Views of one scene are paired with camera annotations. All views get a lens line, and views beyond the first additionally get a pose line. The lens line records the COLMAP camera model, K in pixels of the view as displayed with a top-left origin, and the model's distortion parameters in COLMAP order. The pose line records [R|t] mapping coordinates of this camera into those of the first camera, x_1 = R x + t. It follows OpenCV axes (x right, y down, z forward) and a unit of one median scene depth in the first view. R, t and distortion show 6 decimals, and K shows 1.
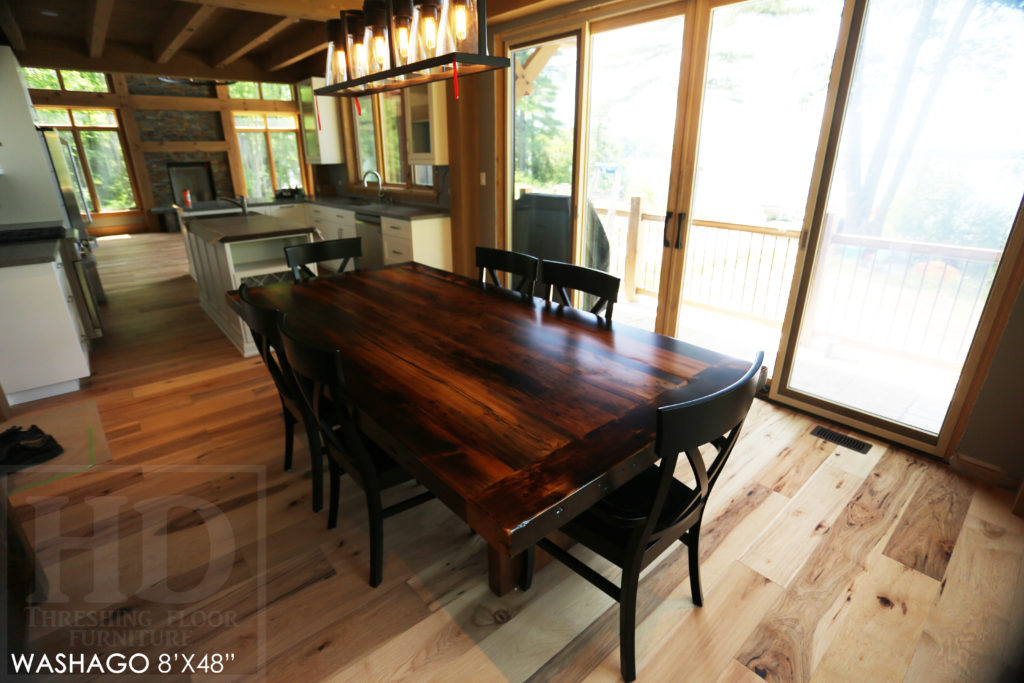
lens RADIAL K [[488.7, 0, 513.5], [0, 488.7, 343.3], [0, 0, 1]] dist [-0.076395, 0.030487]
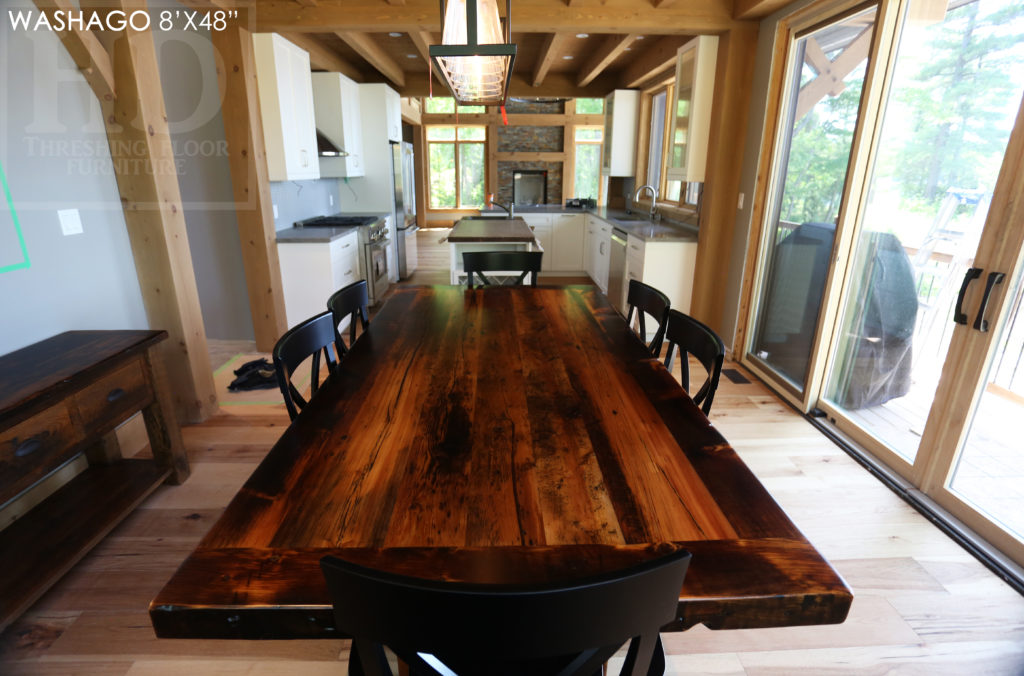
lens RADIAL K [[506.1, 0, 512.0], [0, 506.1, 338.0], [0, 0, 1]] dist [-0.077410, 0.030191]
pose [[0.772233, 0.208455, -0.600168, 0.146840], [-0.236691, 0.971034, 0.032719, -0.040236], [0.589604, 0.116788, 0.799204, 0.105013]]
